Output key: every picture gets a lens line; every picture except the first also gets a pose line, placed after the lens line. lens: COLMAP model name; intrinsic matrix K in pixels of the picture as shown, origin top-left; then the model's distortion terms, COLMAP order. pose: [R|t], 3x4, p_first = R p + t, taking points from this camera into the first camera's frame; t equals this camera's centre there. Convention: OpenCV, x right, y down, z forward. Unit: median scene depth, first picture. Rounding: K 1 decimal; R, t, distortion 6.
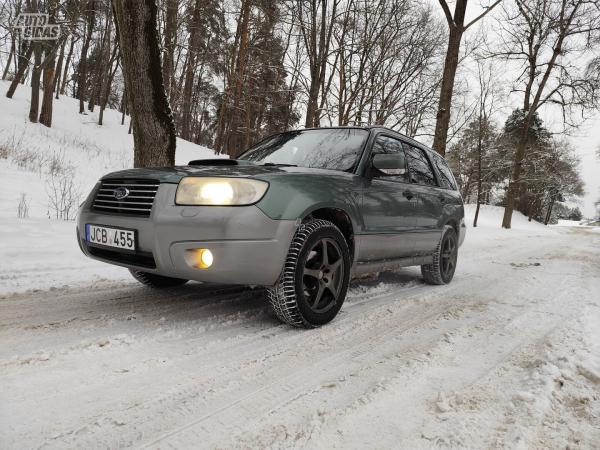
lens RADIAL K [[425.9, 0, 303.8], [0, 425.9, 220.3], [0, 0, 1]] dist [0.028437, -0.016614]
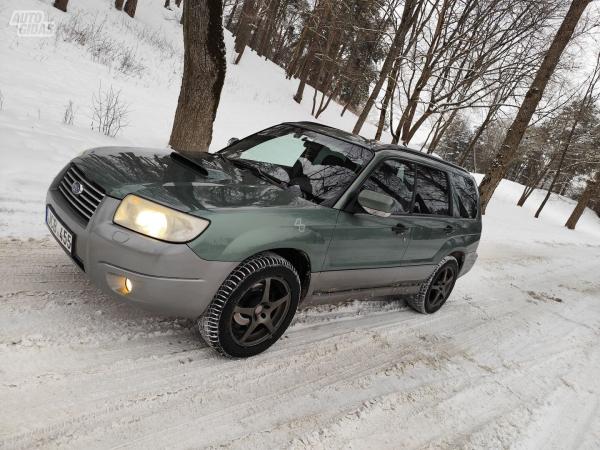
lens RADIAL K [[425.9, 0, 297.9], [0, 425.9, 225.0], [0, 0, 1]] dist [0.028437, -0.016614]
pose [[0.960303, 0.255023, -0.113053, 0.061595], [-0.232636, 0.955772, 0.179947, -0.084366], [0.153944, -0.146503, 0.977158, 0.026107]]
